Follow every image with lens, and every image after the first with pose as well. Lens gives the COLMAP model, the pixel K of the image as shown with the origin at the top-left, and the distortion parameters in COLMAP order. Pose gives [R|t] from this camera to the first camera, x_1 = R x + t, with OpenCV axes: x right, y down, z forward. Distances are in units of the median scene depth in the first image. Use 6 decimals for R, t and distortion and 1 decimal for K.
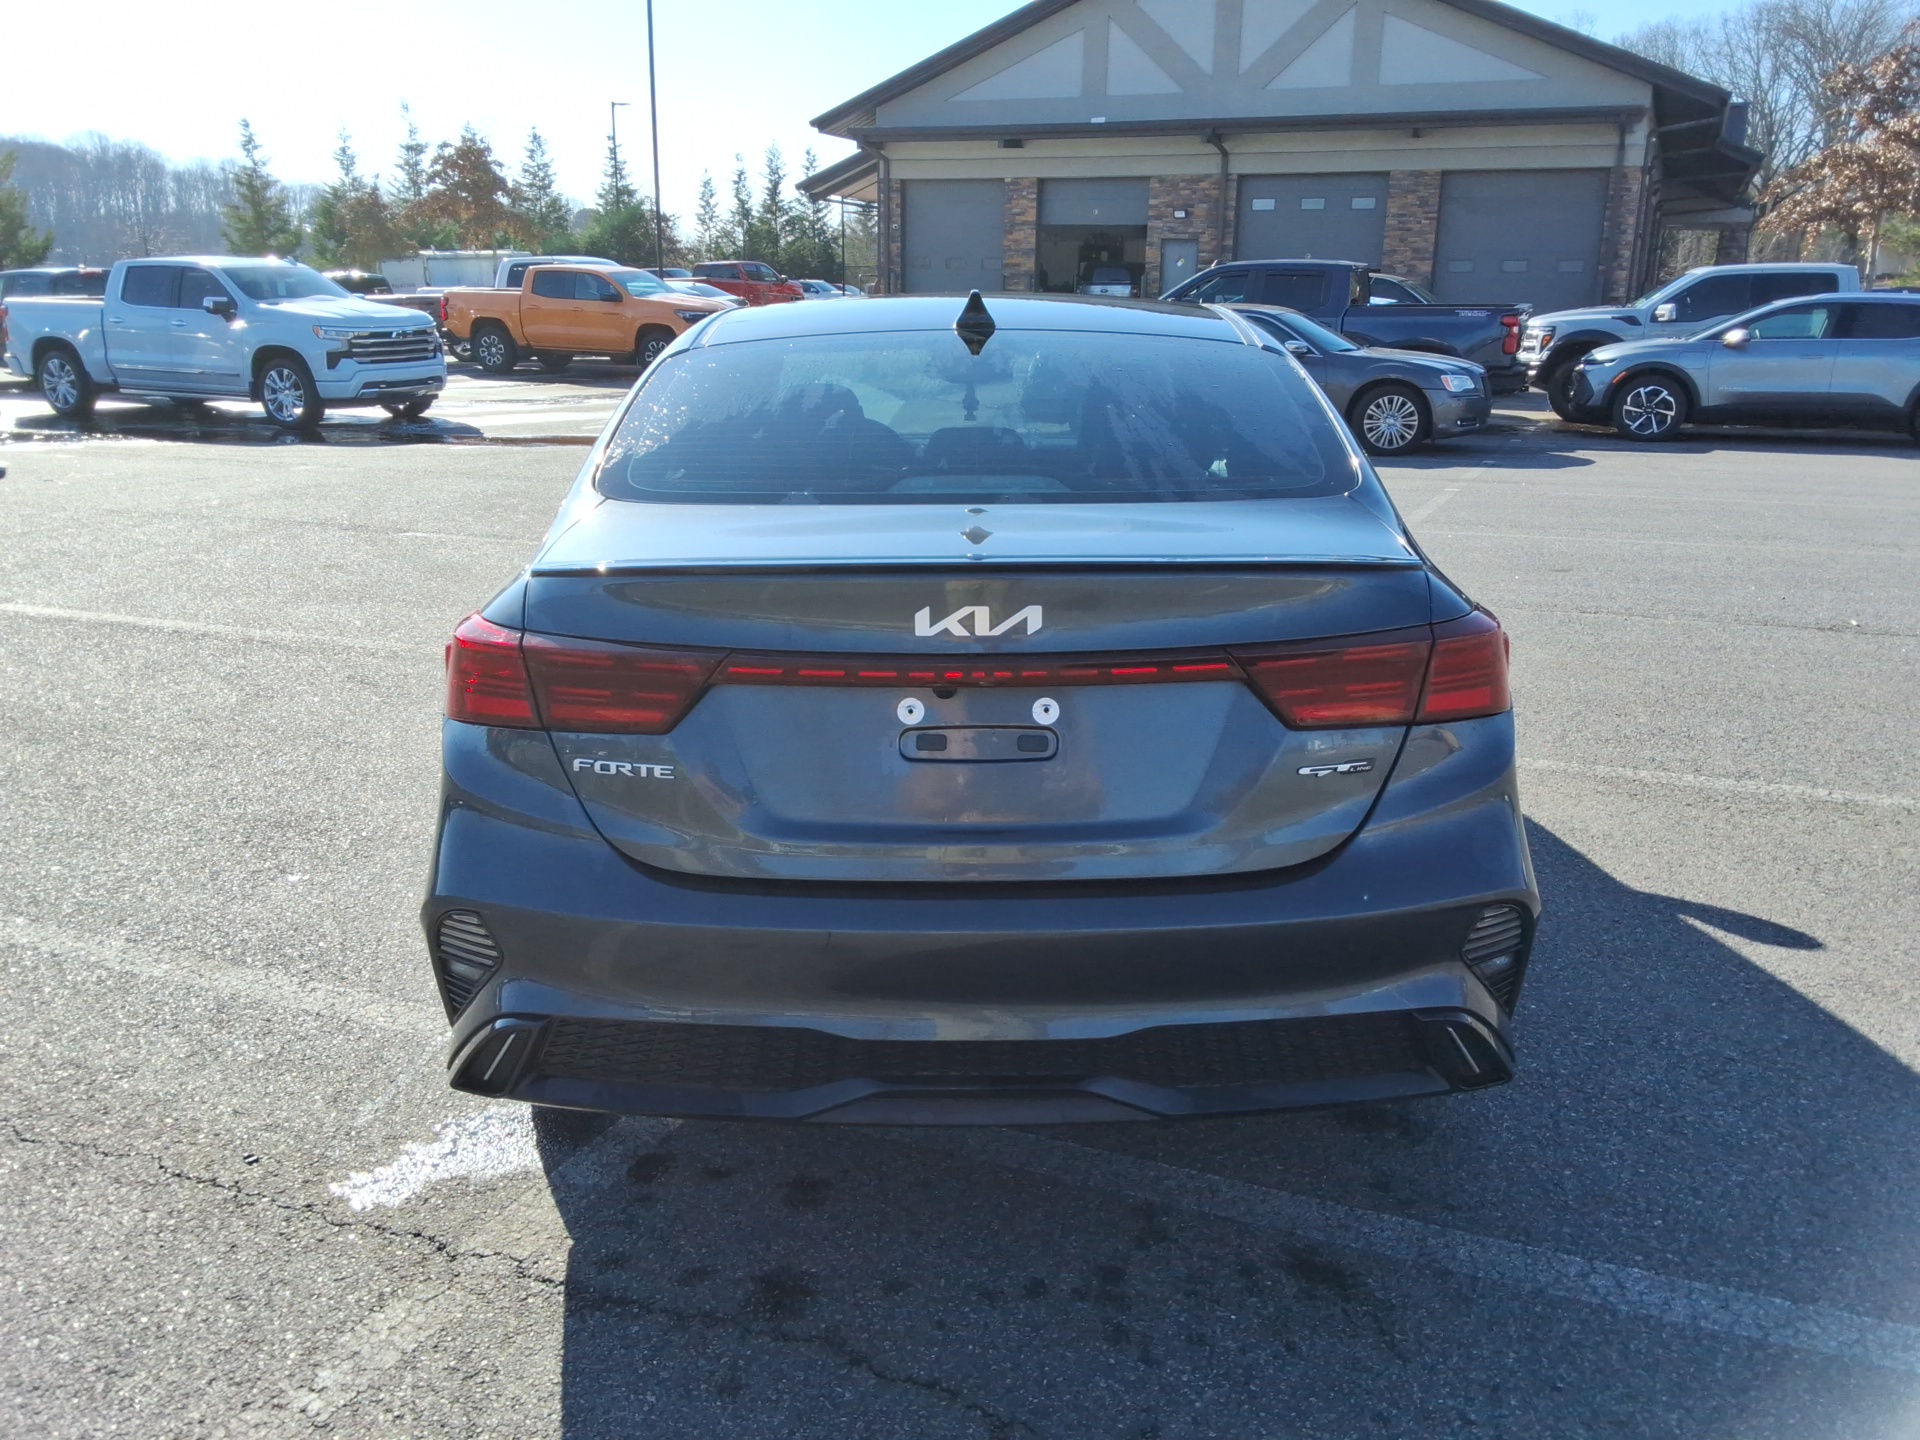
lens RADIAL K [[1558.5, 0, 976.5], [0, 1558.5, 719.5], [0, 0, 1]] dist [0.073047, -0.106261]
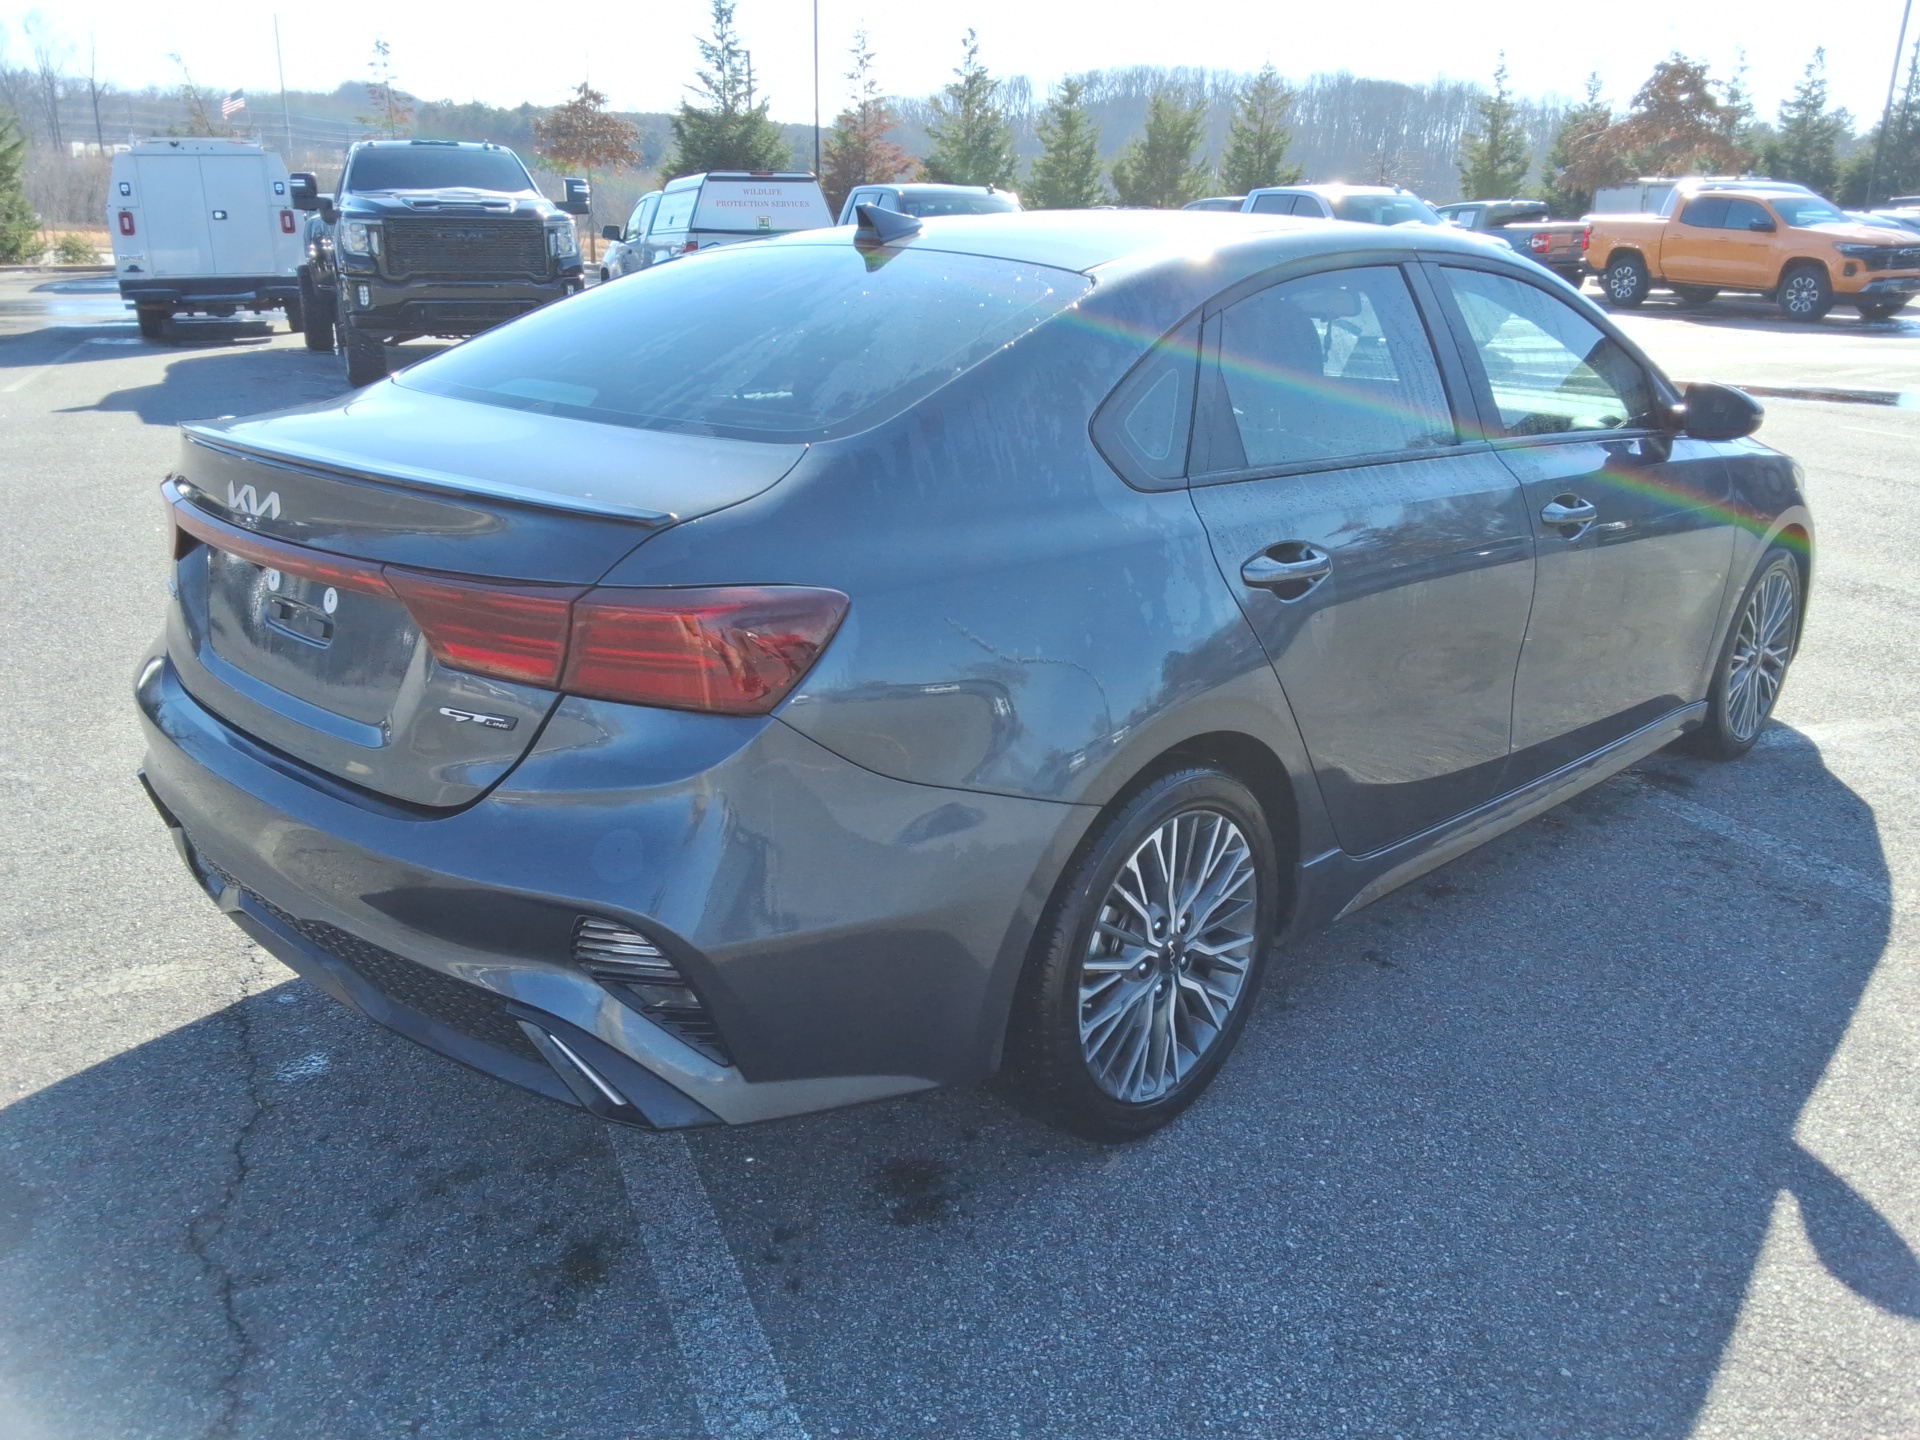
lens RADIAL K [[1558.5, 0, 969.4], [0, 1558.5, 723.1], [0, 0, 1]] dist [0.073047, -0.106261]
pose [[0.723259, 0.222644, -0.653702, 0.451595], [-0.194651, 0.973947, 0.116353, -0.055906], [0.662576, 0.043091, 0.747754, 0.220439]]
